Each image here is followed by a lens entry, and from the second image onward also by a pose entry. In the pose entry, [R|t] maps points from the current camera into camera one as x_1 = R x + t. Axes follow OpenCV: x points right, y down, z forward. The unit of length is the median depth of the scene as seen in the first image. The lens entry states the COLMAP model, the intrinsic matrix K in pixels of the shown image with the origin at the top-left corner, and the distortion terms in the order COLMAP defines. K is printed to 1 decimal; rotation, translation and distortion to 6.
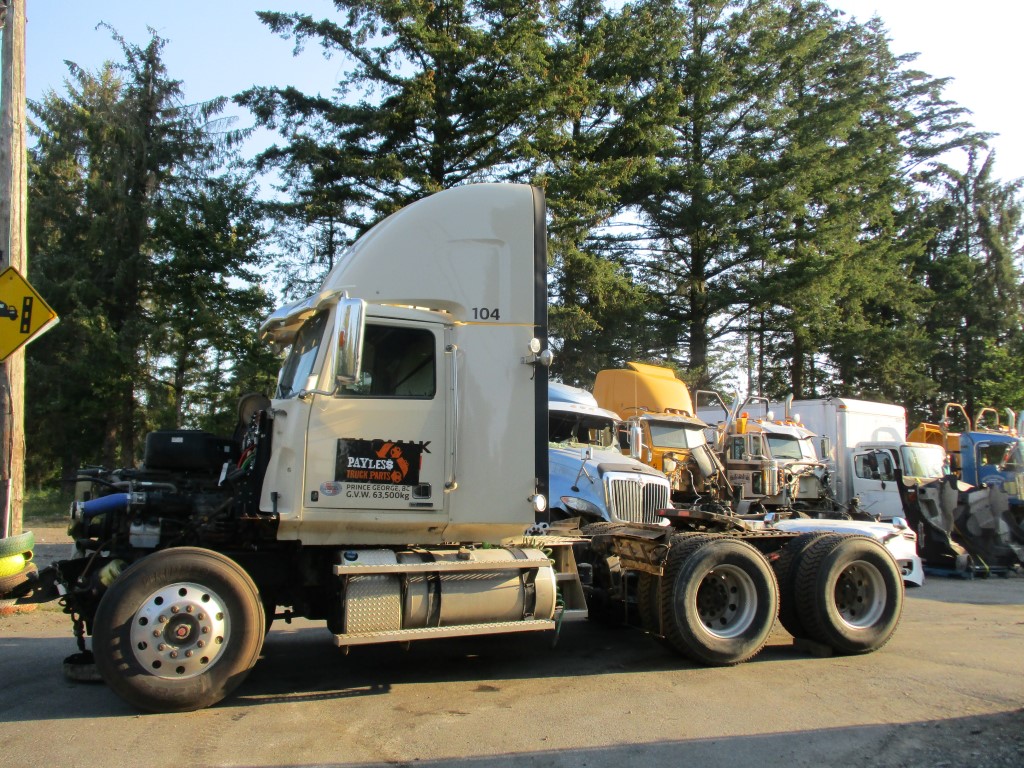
lens RADIAL K [[850.2, 0, 512.6], [0, 850.2, 384.8], [0, 0, 1]] dist [-0.019287, 0.010547]
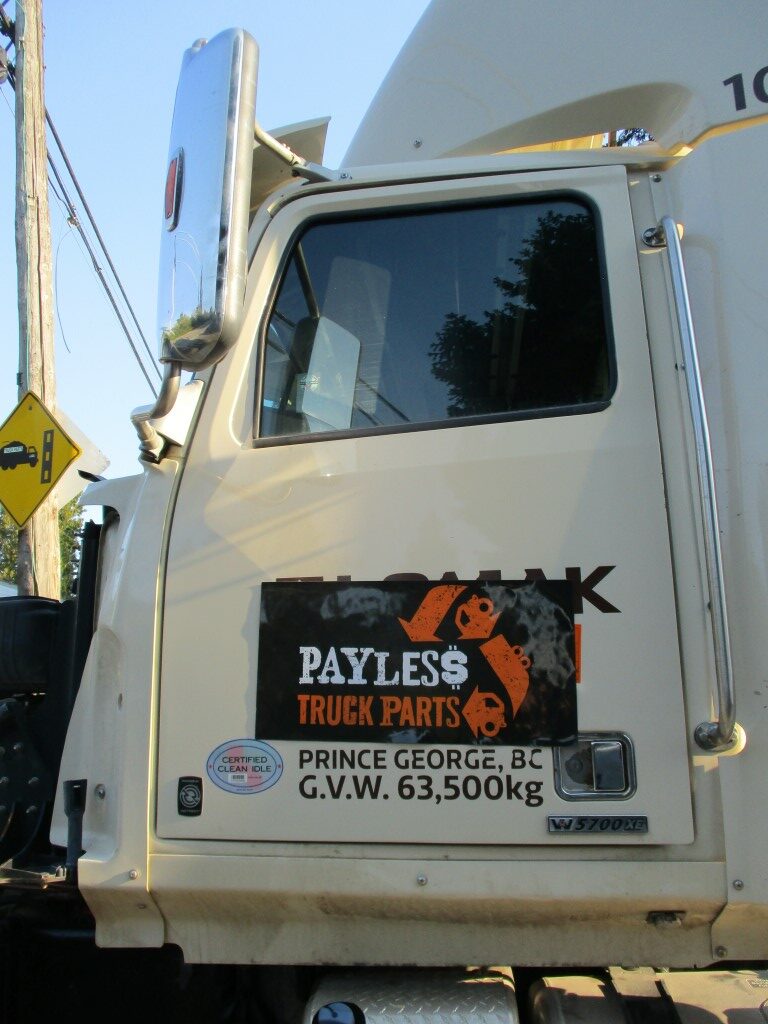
lens RADIAL K [[850.2, 0, 384.7], [0, 850.2, 510.0], [0, 0, 1]] dist [-0.019287, 0.010547]
pose [[0.877107, -0.127736, -0.462997, -0.036679], [0.098456, 0.991333, -0.086982, 0.066672], [0.470095, 0.030708, 0.882082, 0.756917]]
